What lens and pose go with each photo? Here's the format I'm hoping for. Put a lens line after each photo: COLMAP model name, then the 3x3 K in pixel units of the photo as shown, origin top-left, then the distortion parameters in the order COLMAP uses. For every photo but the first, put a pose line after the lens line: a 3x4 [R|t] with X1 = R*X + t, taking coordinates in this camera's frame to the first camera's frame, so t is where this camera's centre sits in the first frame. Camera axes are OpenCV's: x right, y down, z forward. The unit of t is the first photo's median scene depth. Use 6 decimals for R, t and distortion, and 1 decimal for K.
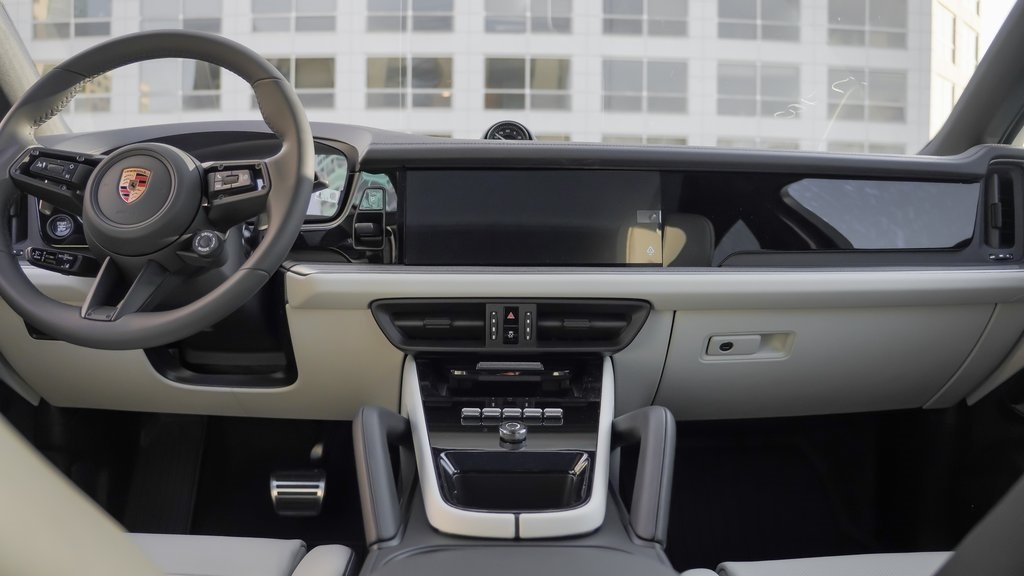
lens RADIAL K [[802.6, 0, 511.1], [0, 802.6, 286.9], [0, 0, 1]] dist [-0.087835, 0.003102]
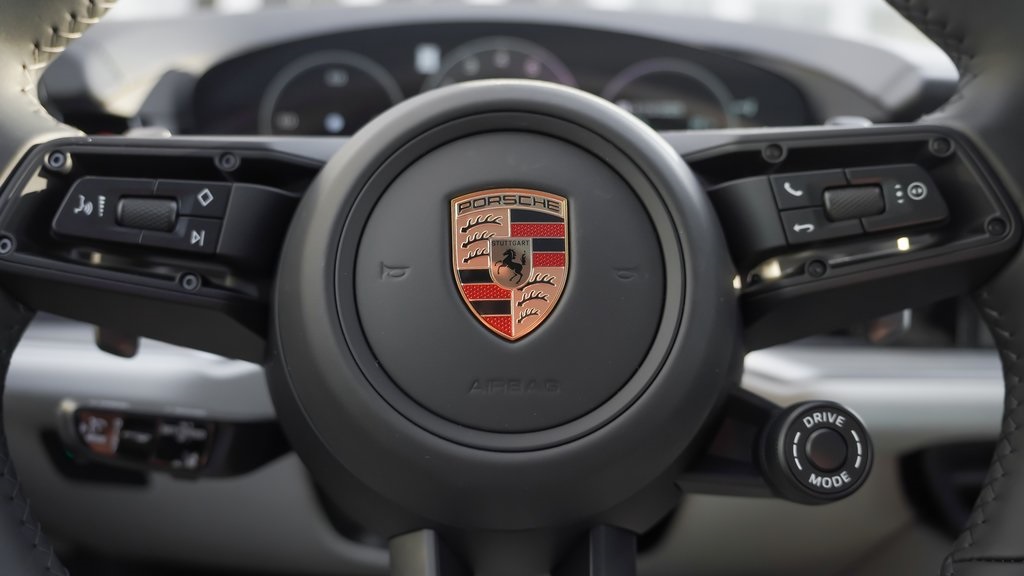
lens RADIAL K [[802.6, 0, 512.6], [0, 802.6, 287.9], [0, 0, 1]] dist [-0.087835, 0.003102]
pose [[0.993352, -0.112545, 0.024200, -0.486142], [0.107820, 0.983245, 0.146983, -0.158074], [-0.040337, -0.143397, 0.988843, 0.746891]]
